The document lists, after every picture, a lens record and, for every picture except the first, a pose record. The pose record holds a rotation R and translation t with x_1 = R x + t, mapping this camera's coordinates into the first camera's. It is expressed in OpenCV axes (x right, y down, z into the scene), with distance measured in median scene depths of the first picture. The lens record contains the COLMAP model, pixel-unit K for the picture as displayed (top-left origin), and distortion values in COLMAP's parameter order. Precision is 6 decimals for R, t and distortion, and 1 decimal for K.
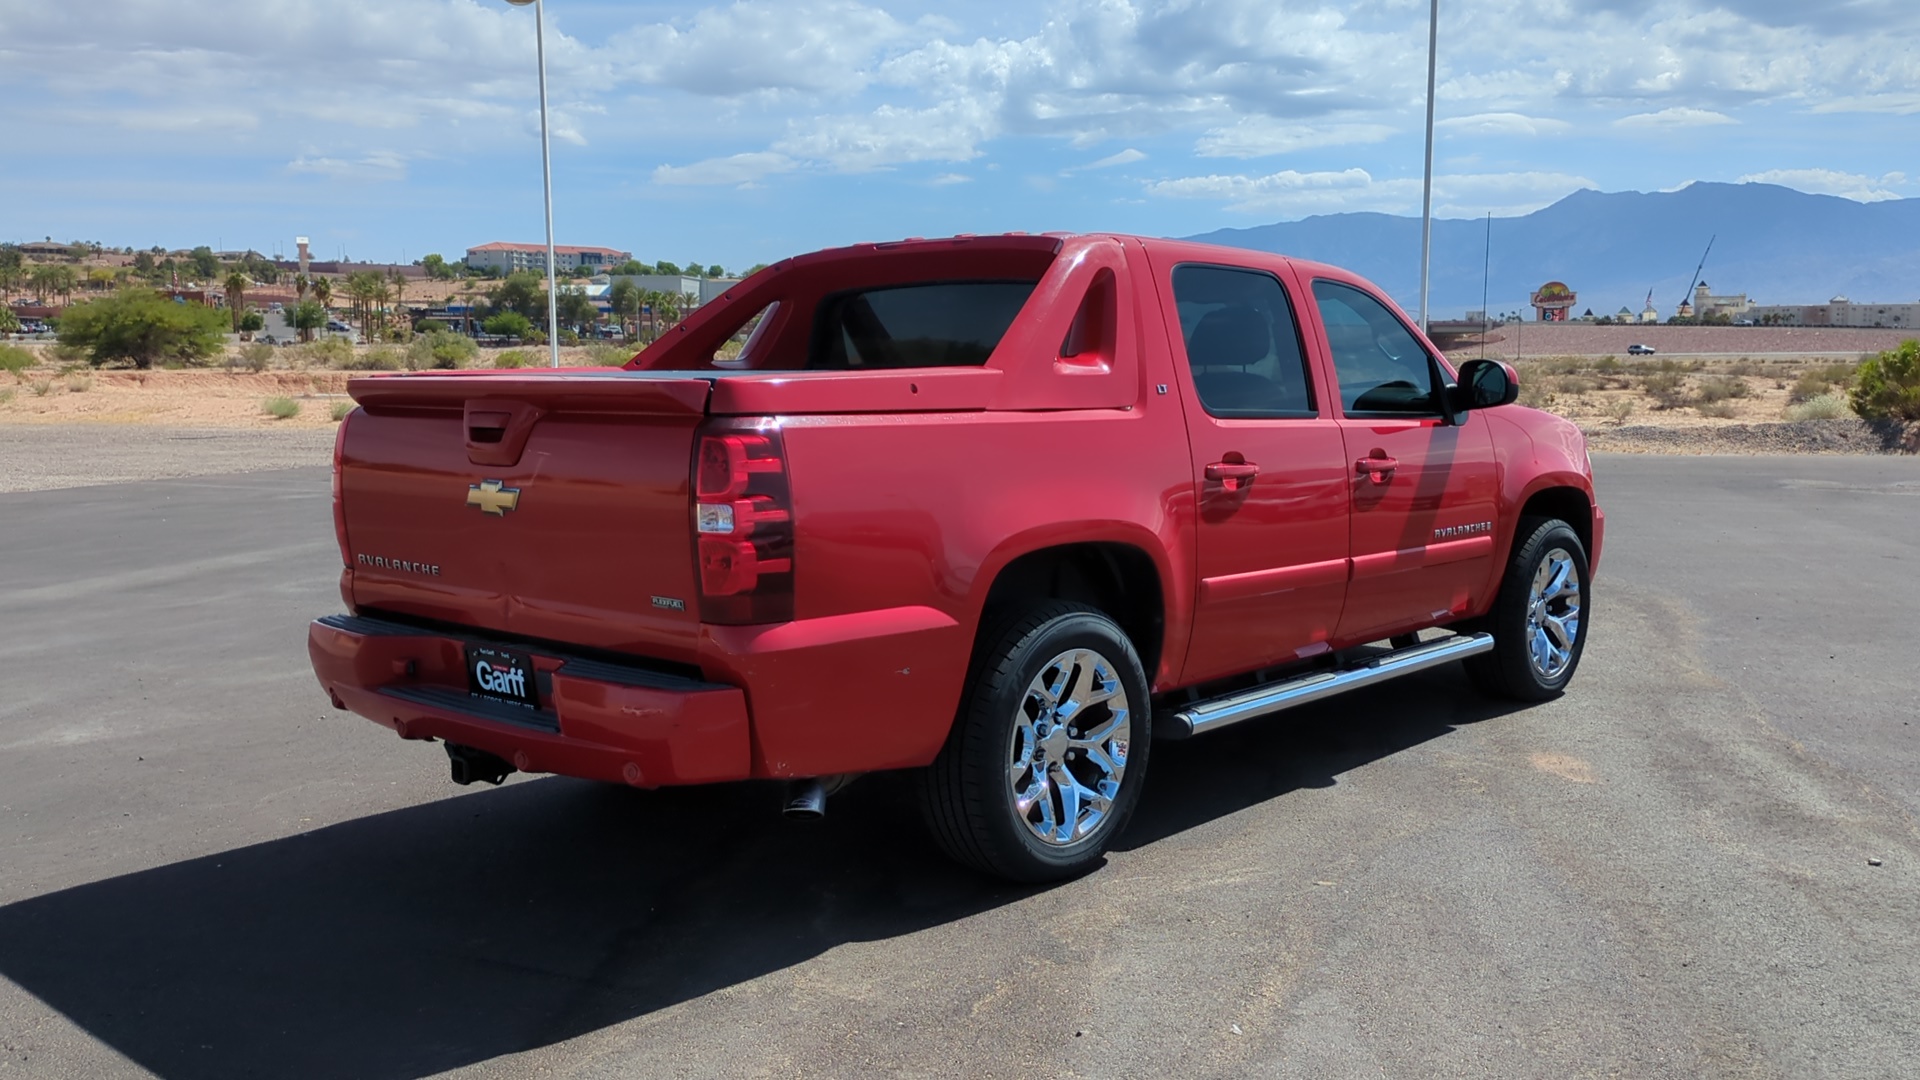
lens RADIAL K [[1653.6, 0, 967.6], [0, 1653.6, 548.7], [0, 0, 1]] dist [0.062224, -0.088777]
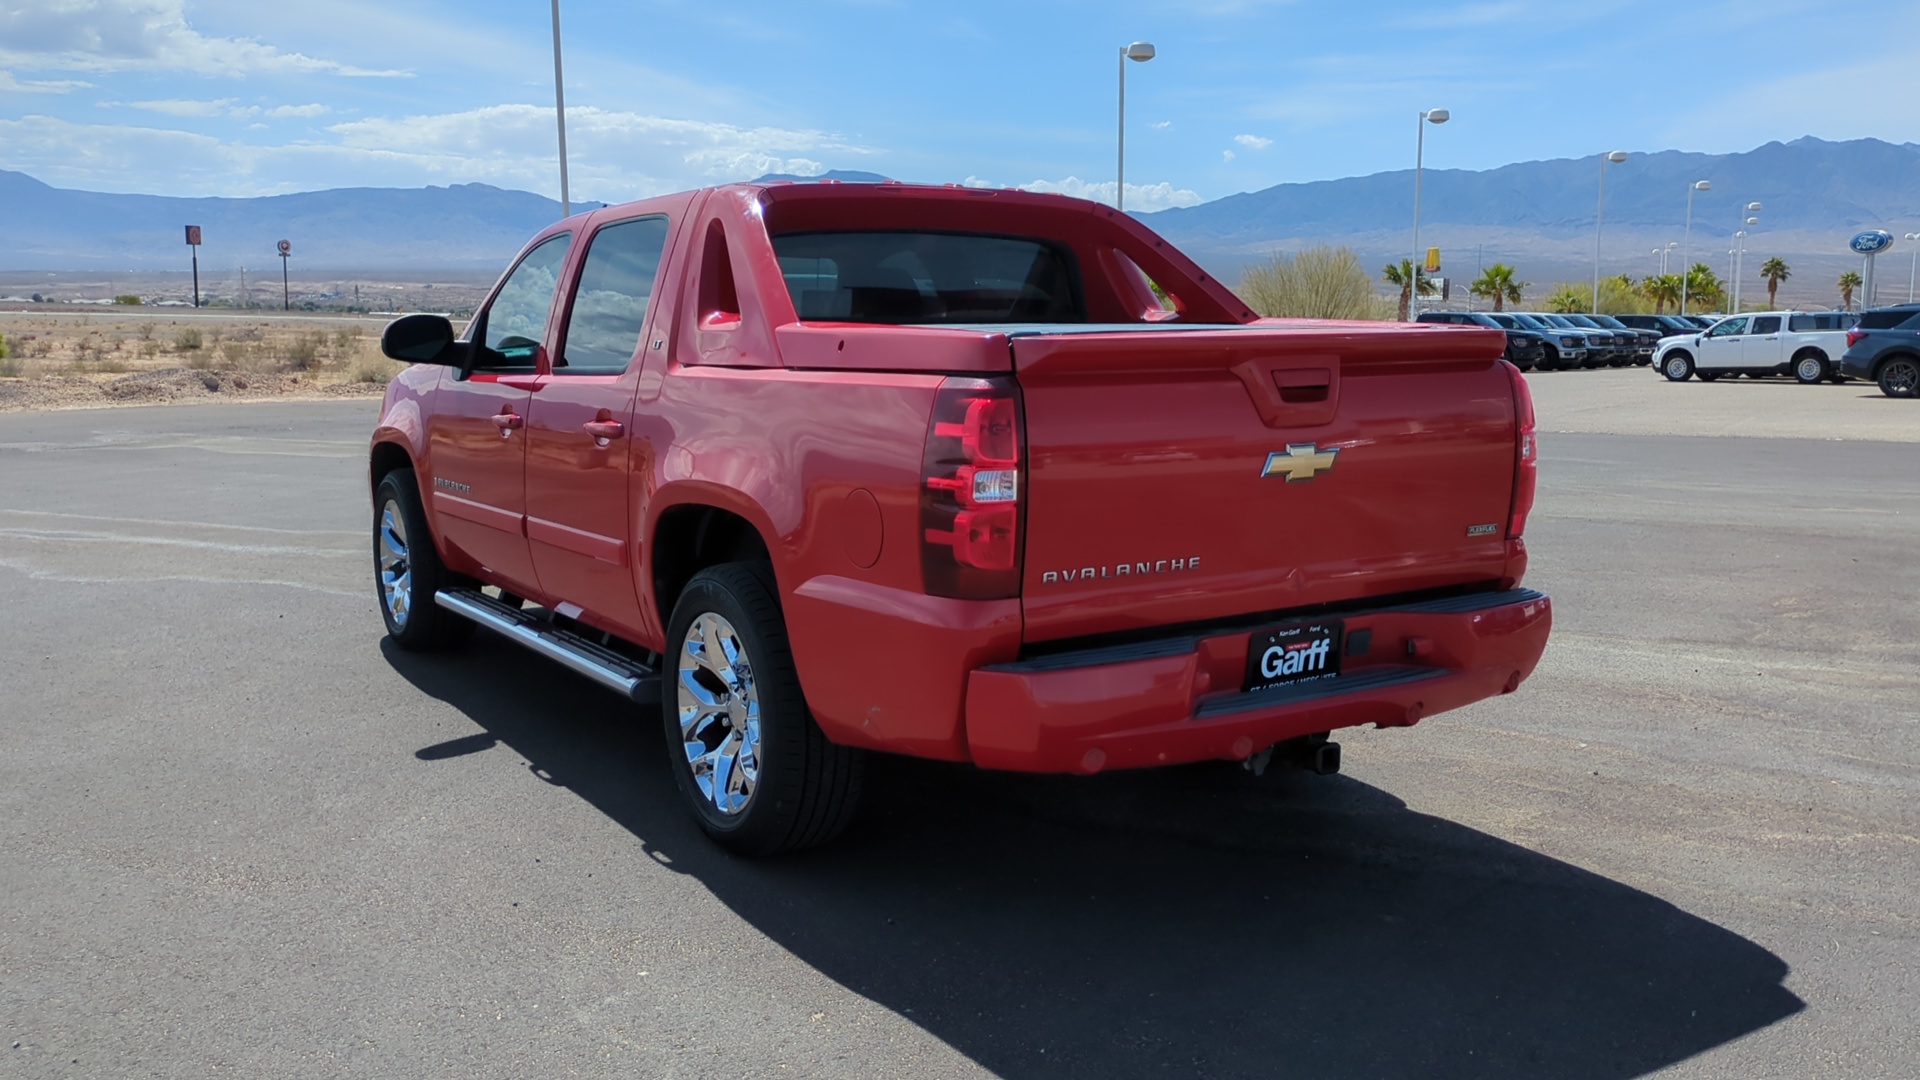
lens RADIAL K [[1653.6, 0, 984.5], [0, 1653.6, 543.8], [0, 0, 1]] dist [0.062224, -0.088777]
pose [[0.253348, -0.130030, 0.958596, -1.126775], [0.108594, 0.988484, 0.105384, -0.094385], [-0.961261, 0.077399, 0.264551, 0.861497]]
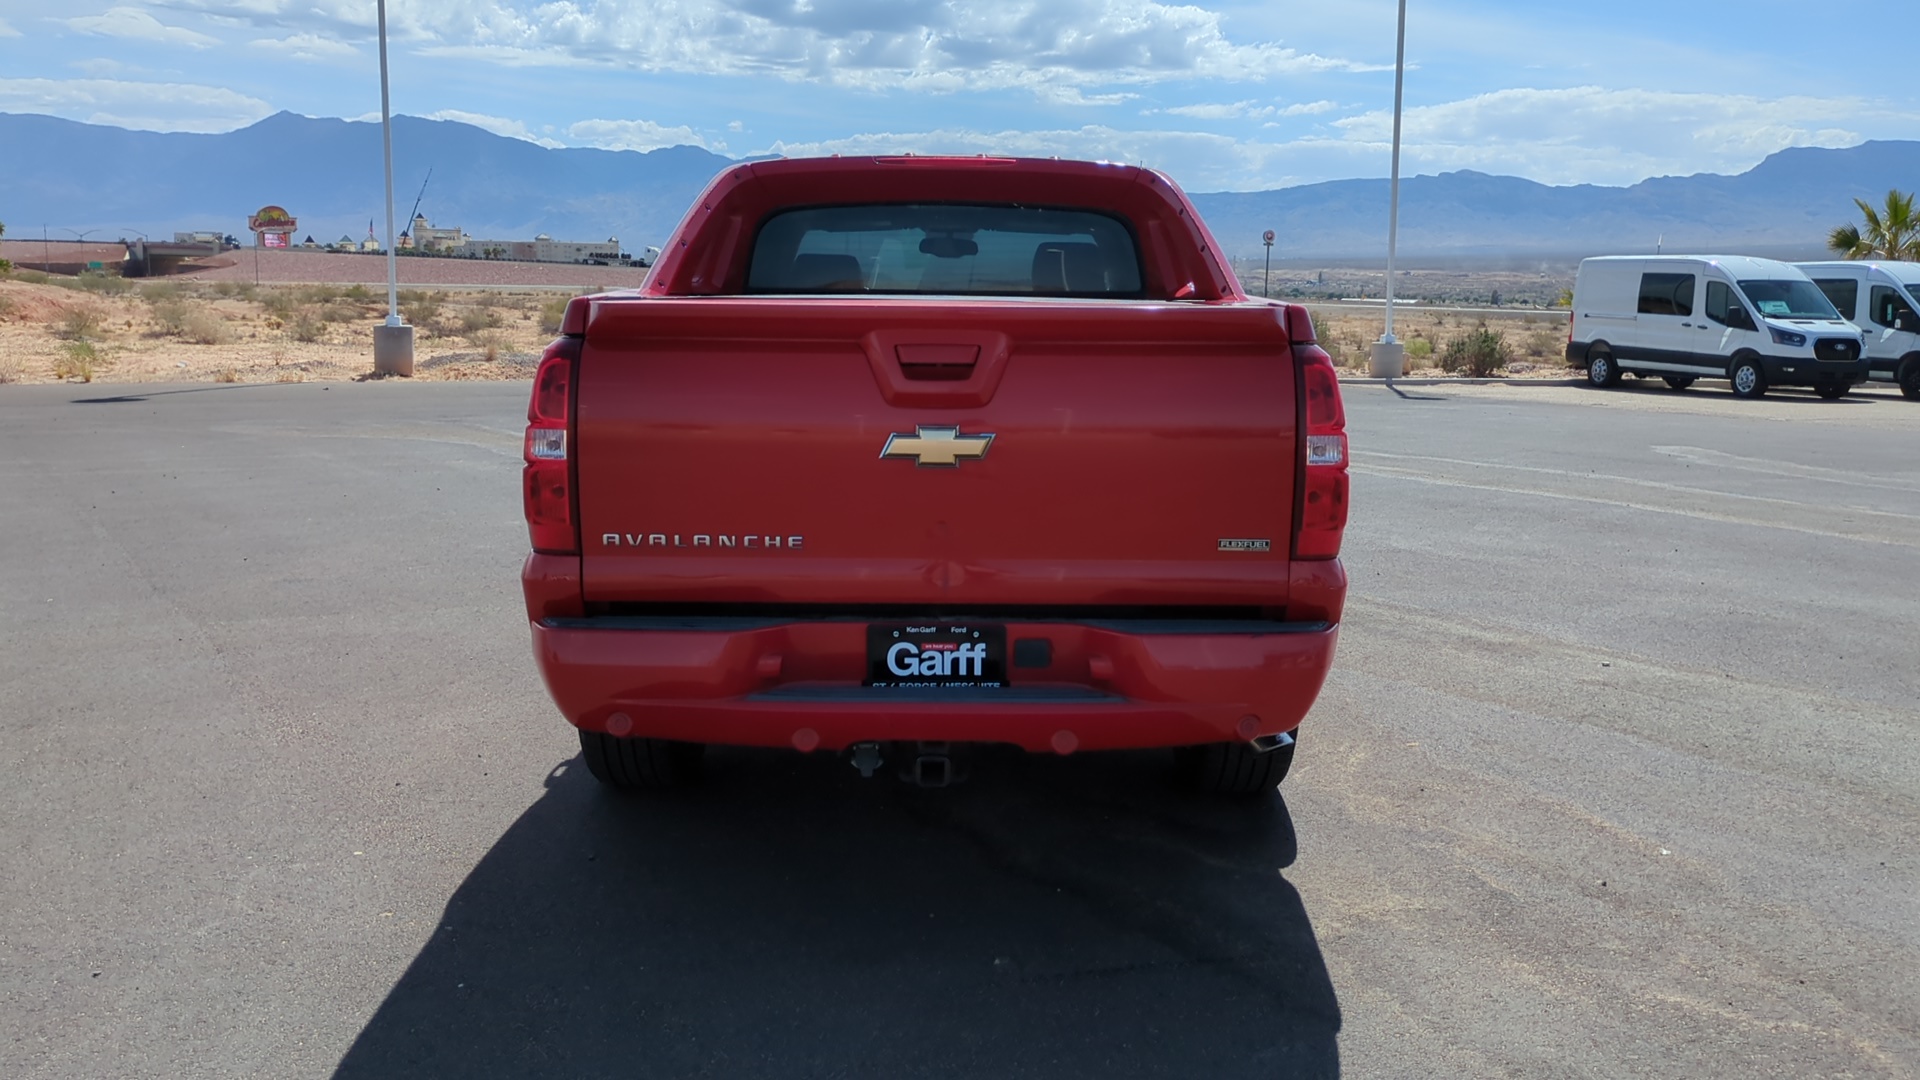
lens RADIAL K [[1653.6, 0, 989.9], [0, 1653.6, 537.0], [0, 0, 1]] dist [0.062224, -0.088777]
pose [[0.741726, -0.085172, 0.665273, -0.768183], [0.061793, 0.996363, 0.058666, -0.030011], [-0.667850, -0.002405, 0.744292, 0.331109]]
